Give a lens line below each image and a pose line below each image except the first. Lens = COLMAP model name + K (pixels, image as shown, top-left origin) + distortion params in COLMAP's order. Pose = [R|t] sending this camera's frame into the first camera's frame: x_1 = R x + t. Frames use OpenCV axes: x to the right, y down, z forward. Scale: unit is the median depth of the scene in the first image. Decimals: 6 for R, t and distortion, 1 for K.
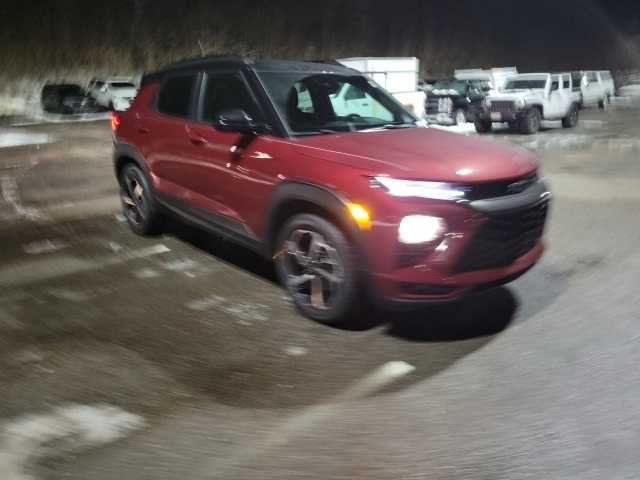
lens RADIAL K [[472.0, 0, 324.4], [0, 472.0, 244.2], [0, 0, 1]] dist [0.027280, -0.002291]
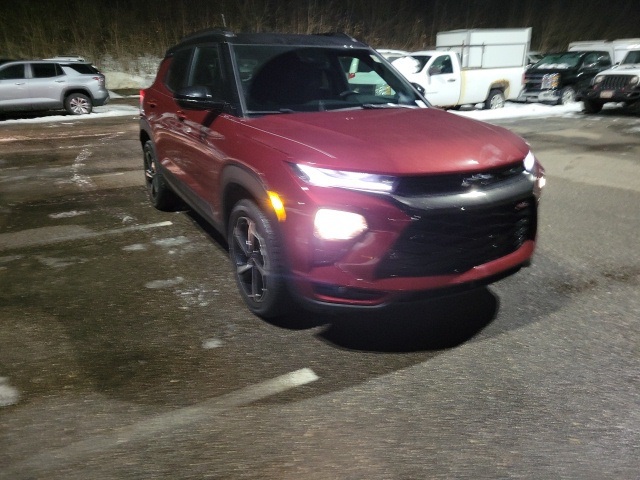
lens RADIAL K [[474.1, 0, 320.0], [0, 474.1, 240.0], [0, 0, 1]] dist [0.033735, -0.003579]
pose [[0.974744, 0.076819, -0.209695, 0.268231], [-0.069118, 0.996646, 0.043819, -0.030697], [0.212358, -0.028218, 0.976784, 0.093742]]
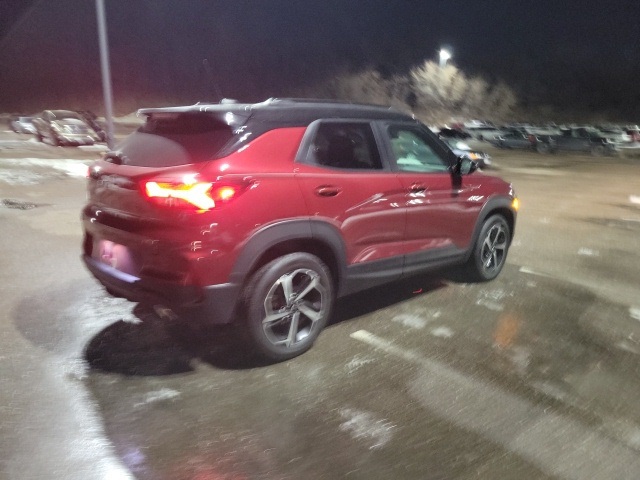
lens RADIAL K [[474.1, 0, 320.0], [0, 474.1, 240.0], [0, 0, 1]] dist [0.033735, -0.003579]
pose [[0.001990, -0.218869, 0.975752, -1.466501], [0.273459, 0.938681, 0.209996, -0.439700], [-0.961882, 0.266410, 0.061719, 1.301063]]
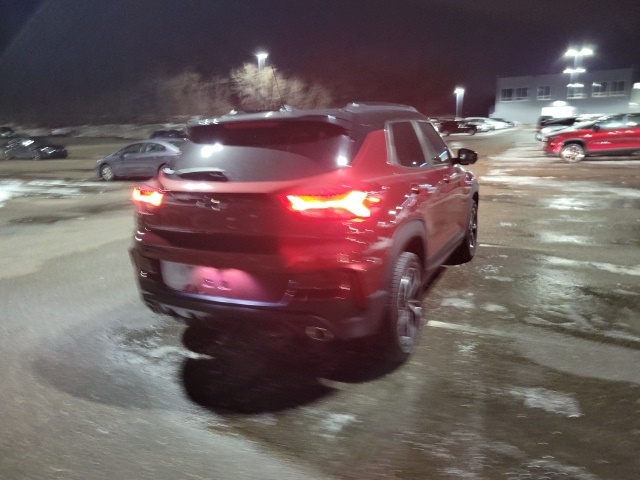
lens RADIAL K [[482.6, 0, 321.2], [0, 482.6, 210.2], [0, 0, 1]] dist [0.032149, 0.000036]
pose [[-0.350795, -0.136574, 0.926440, -1.388715], [0.307999, 0.917441, 0.251870, -0.604178], [-0.884353, 0.373697, -0.279769, 1.796773]]
